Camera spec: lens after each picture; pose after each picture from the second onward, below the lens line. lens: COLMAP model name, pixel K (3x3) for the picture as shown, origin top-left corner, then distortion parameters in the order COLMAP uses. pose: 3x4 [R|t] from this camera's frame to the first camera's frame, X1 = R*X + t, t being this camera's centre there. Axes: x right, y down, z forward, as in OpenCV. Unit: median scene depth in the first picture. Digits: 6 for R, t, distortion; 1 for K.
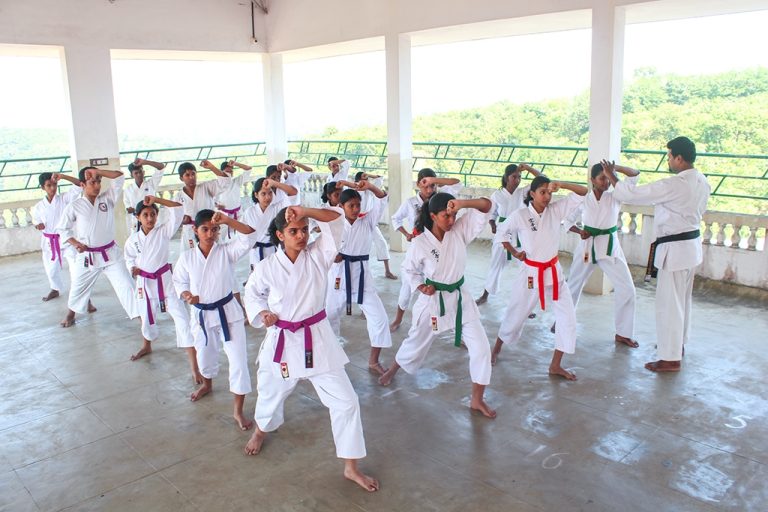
lens RADIAL K [[615.2, 0, 381.9], [0, 615.2, 265.5], [0, 0, 1]] dist [-0.170406, 0.118918]
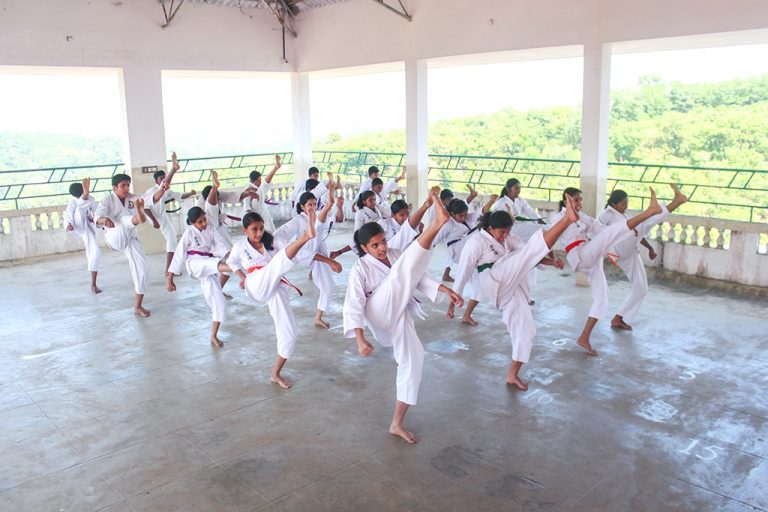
lens RADIAL K [[615.2, 0, 381.9], [0, 615.2, 265.5], [0, 0, 1]] dist [-0.170406, 0.118918]
pose [[0.999969, 0.005812, -0.005402, -0.049519], [-0.005872, 0.999921, -0.011107, 0.031237], [0.005337, 0.011138, 0.999924, -0.233838]]
